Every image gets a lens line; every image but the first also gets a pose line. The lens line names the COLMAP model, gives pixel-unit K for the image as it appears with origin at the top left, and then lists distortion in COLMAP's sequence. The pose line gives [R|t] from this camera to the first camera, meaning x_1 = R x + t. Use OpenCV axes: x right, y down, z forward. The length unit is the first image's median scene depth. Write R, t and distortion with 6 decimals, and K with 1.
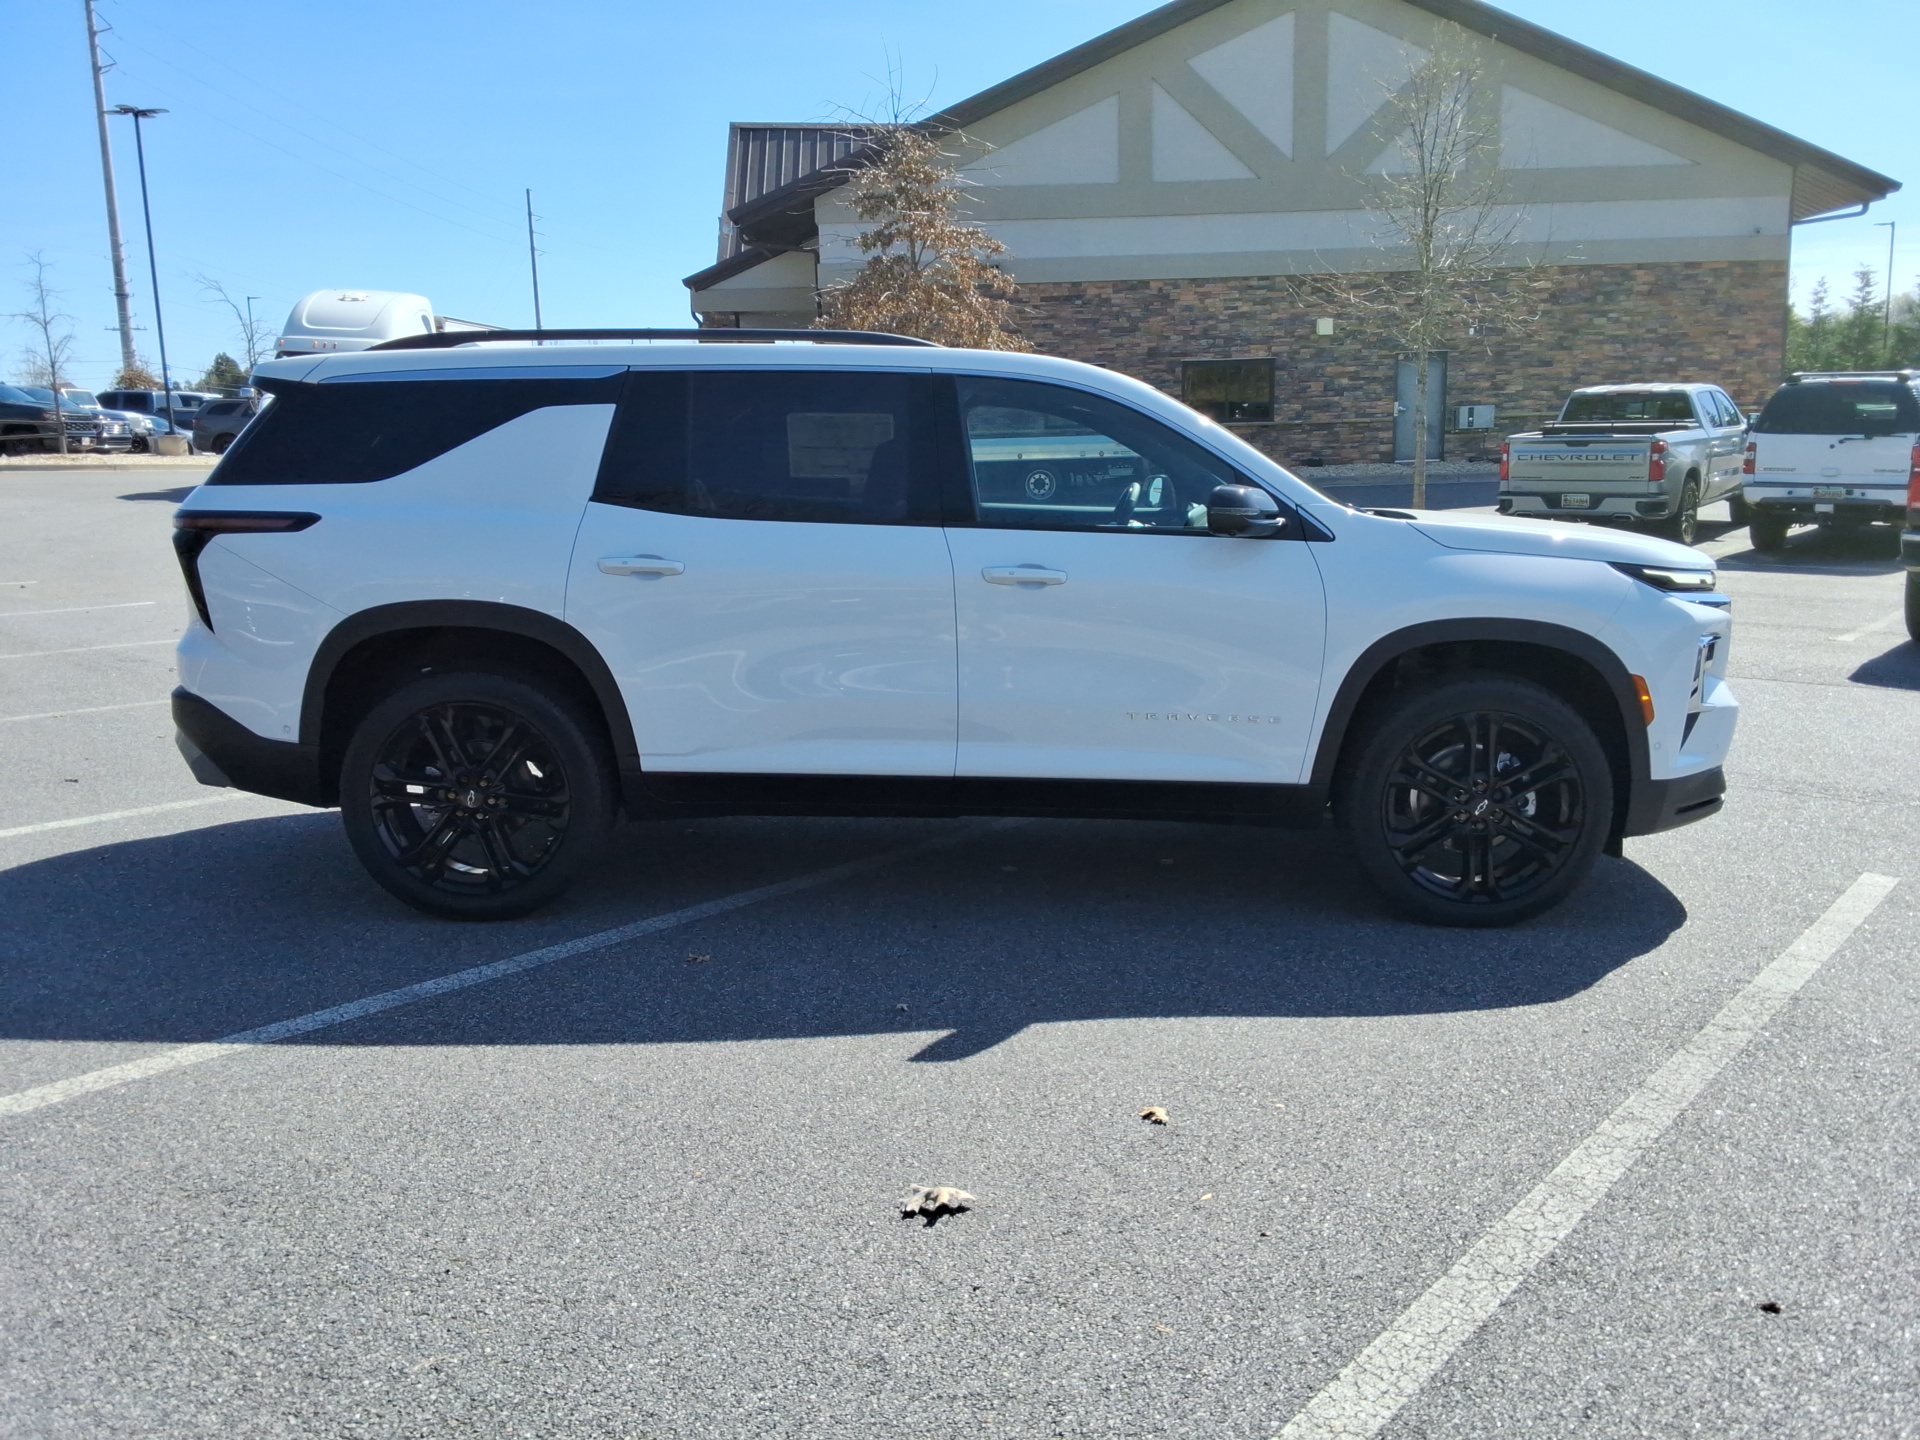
lens RADIAL K [[1541.4, 0, 980.2], [0, 1541.4, 719.9], [0, 0, 1]] dist [0.101279, -0.155834]
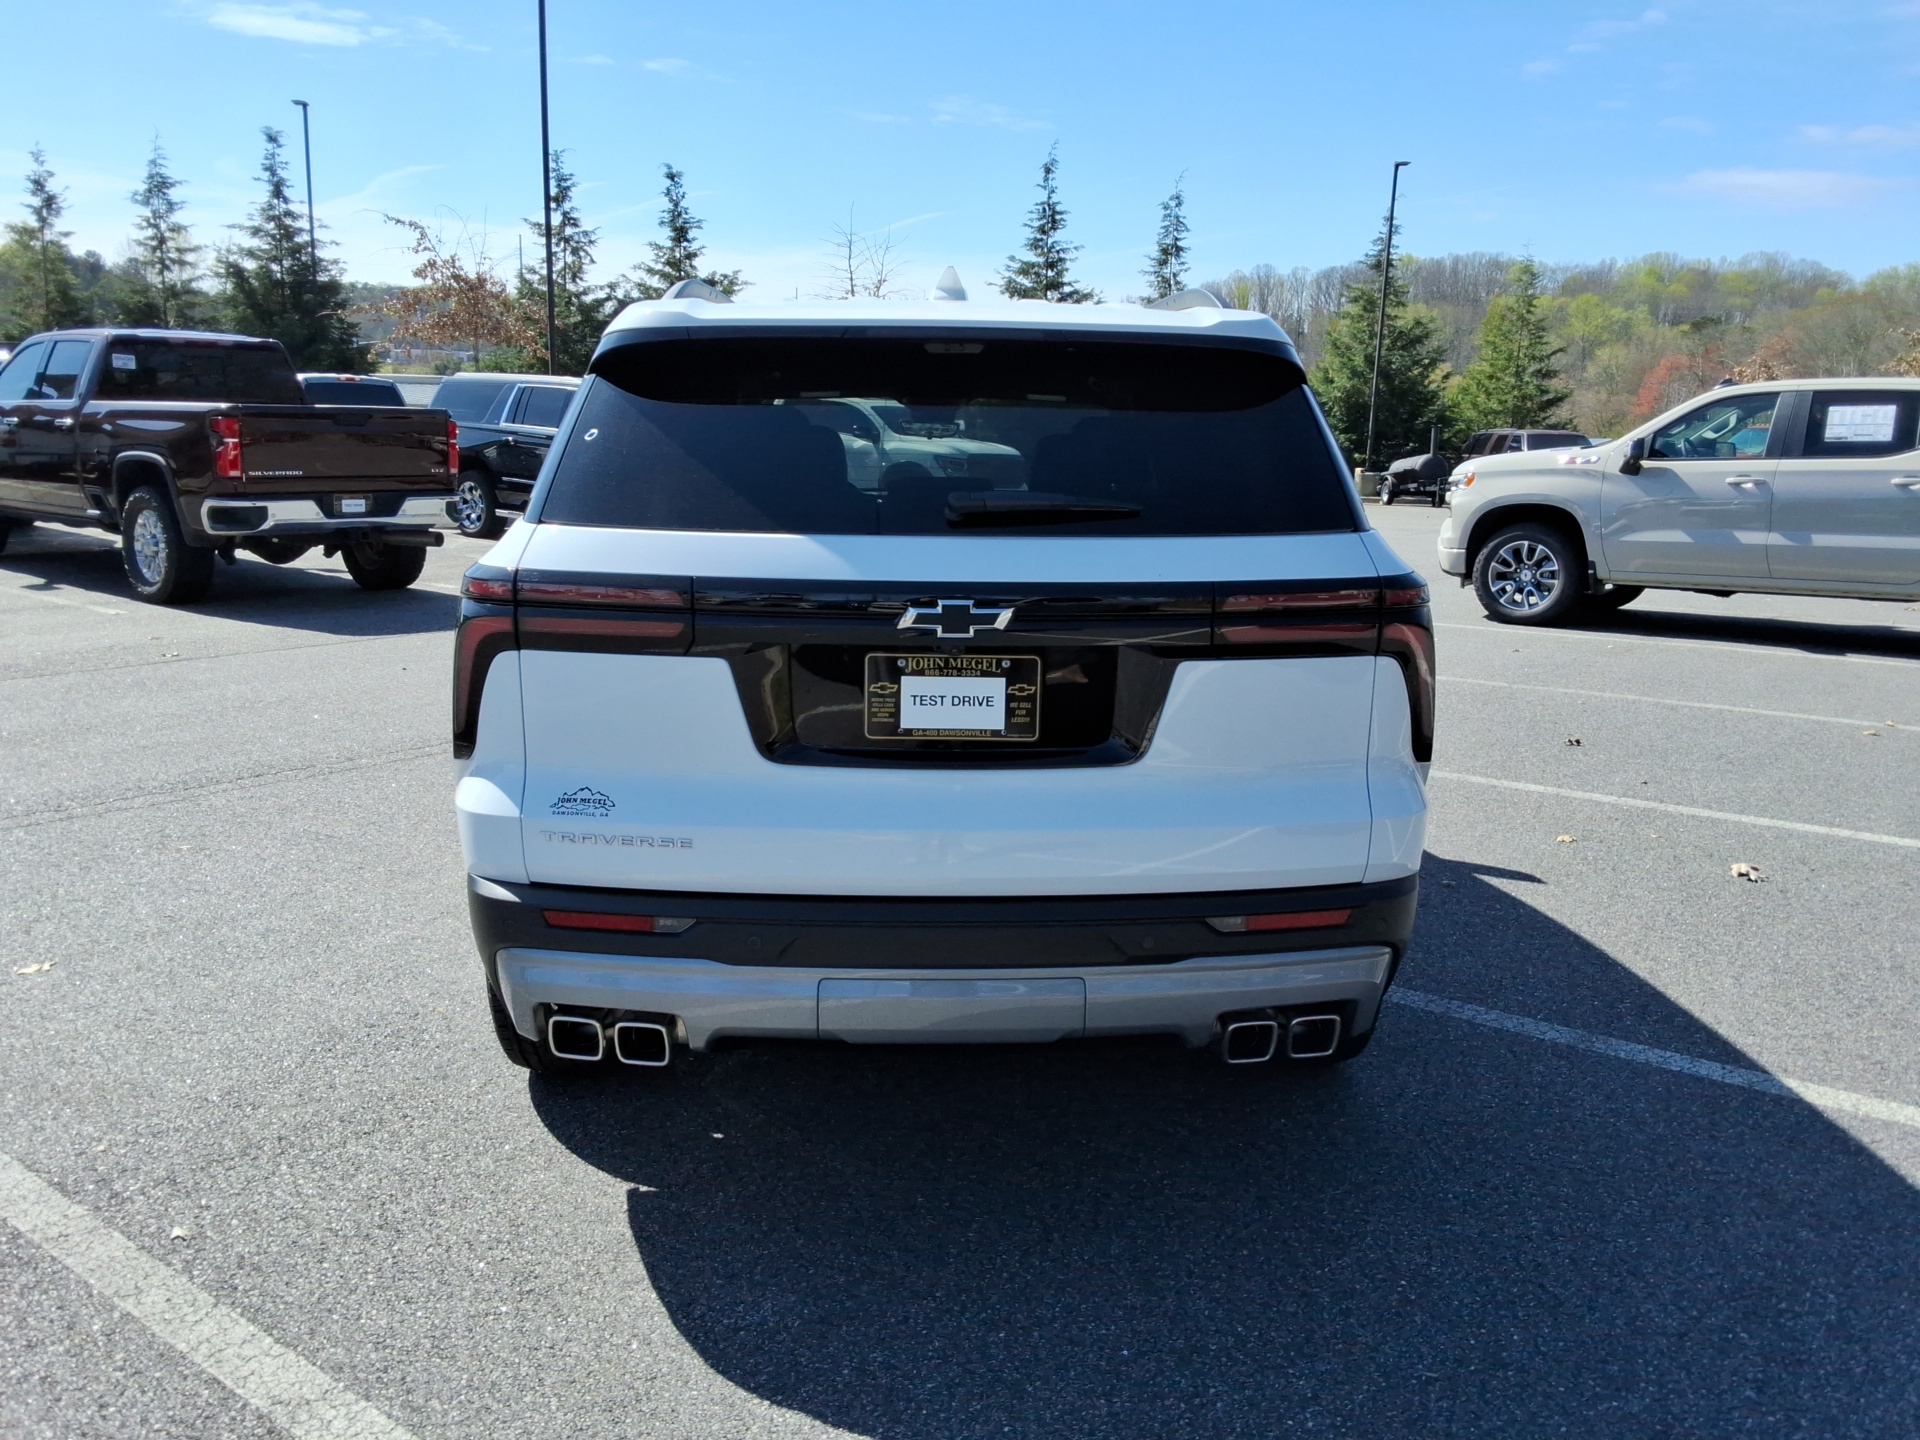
lens RADIAL K [[1541.4, 0, 986.7], [0, 1541.4, 708.9], [0, 0, 1]] dist [0.101279, -0.155834]
pose [[-0.055557, -0.180852, 0.981940, -0.184047], [0.155579, 0.969878, 0.187433, -0.037320], [-0.986260, 0.163183, -0.025747, 0.200475]]
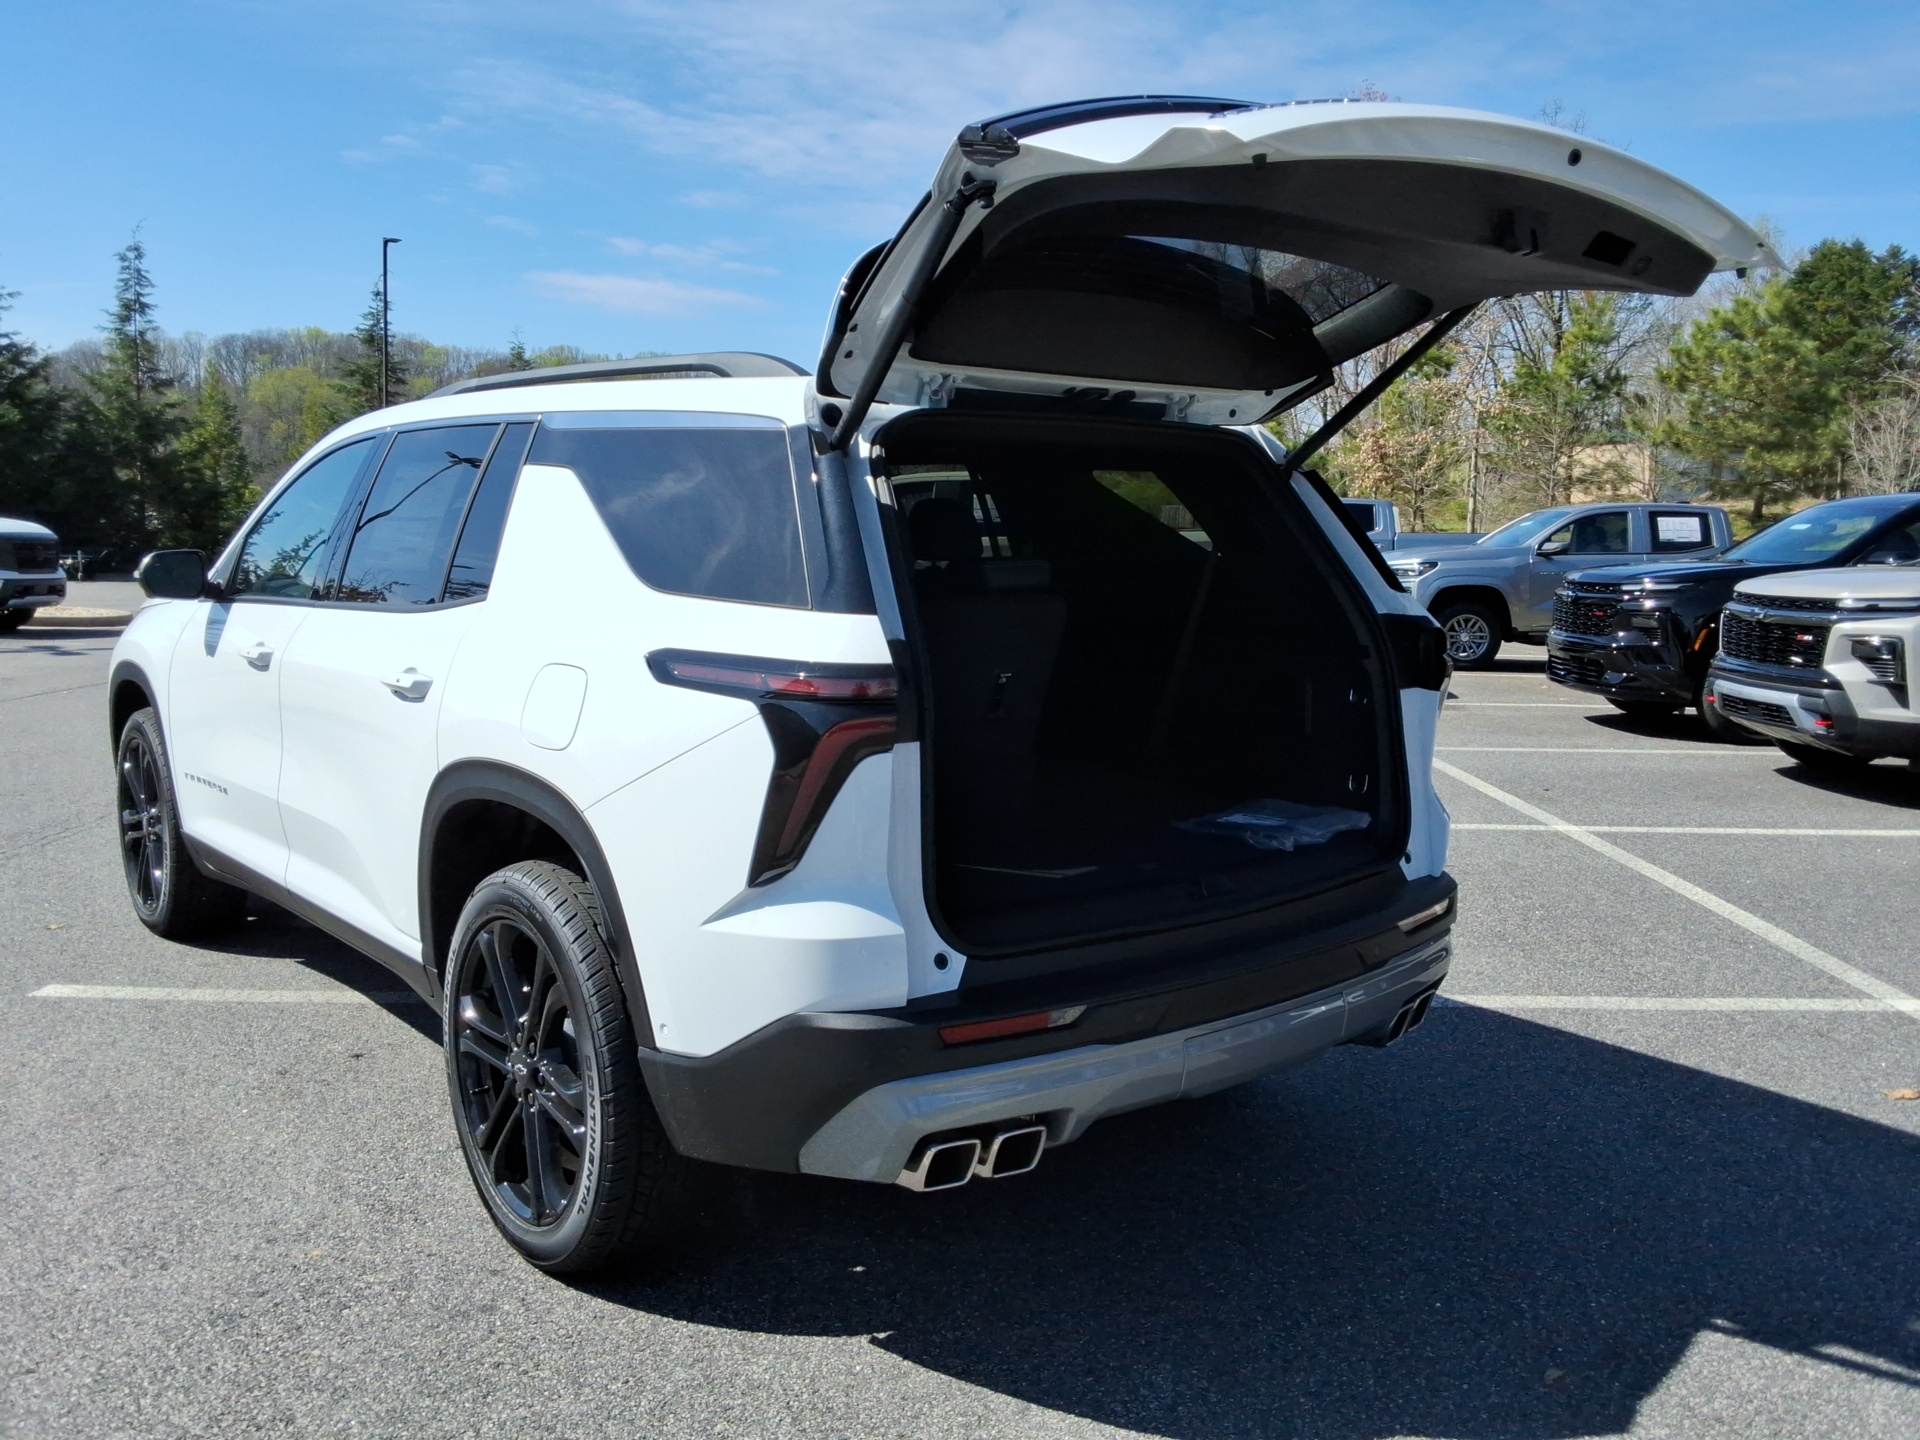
lens RADIAL K [[1541.4, 0, 979.6], [0, 1541.4, 712.1], [0, 0, 1]] dist [0.101279, -0.155834]
pose [[-0.651225, -0.102934, 0.751871, -0.156275], [0.115113, 0.965895, 0.231939, -0.049199], [-0.750103, 0.237595, -0.617166, 0.275567]]
